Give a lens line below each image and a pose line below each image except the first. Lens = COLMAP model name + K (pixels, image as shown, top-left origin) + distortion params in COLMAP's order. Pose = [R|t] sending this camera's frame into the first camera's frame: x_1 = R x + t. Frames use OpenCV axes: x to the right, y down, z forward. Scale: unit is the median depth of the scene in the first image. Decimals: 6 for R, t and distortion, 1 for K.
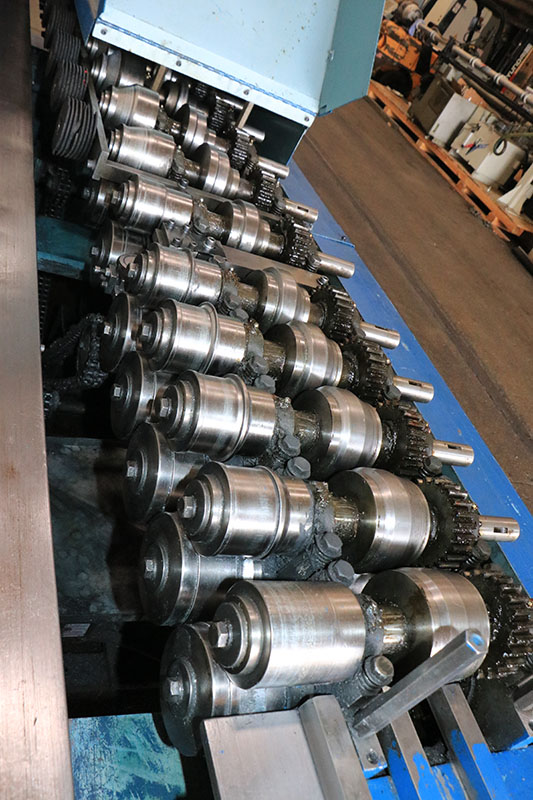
lens RADIAL K [[651.6, 0, 266.5], [0, 651.6, 400.0], [0, 0, 1]] dist [-0.188226, 0.154502]
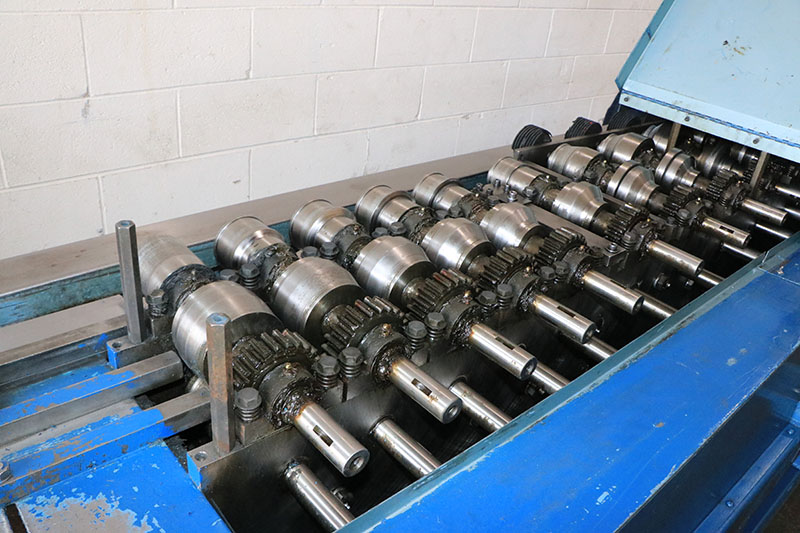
lens RADIAL K [[651.6, 0, 400.0], [0, 651.6, 266.5], [0, 0, 1]] dist [-0.188226, 0.154502]
pose [[0.398028, 0.033723, -0.916753, 0.897546], [-0.498544, 0.846828, -0.185303, 0.188958], [0.770083, 0.530797, 0.353874, 0.458283]]
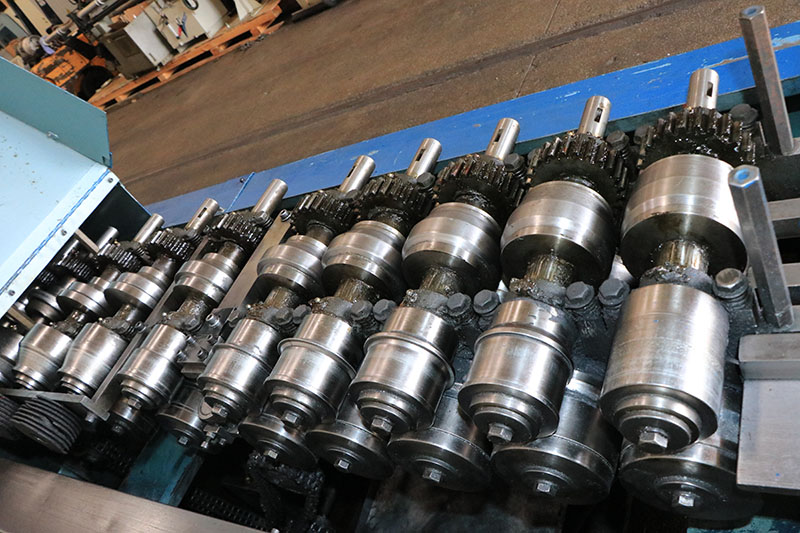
lens RADIAL K [[651.6, 0, 400.0], [0, 651.6, 266.5], [0, 0, 1]] dist [-0.188226, 0.154502]
pose [[0.283366, -0.956835, 0.064576, 0.002865], [0.957313, 0.286228, 0.040320, -0.041933], [-0.057063, 0.050394, 0.997098, 0.053896]]
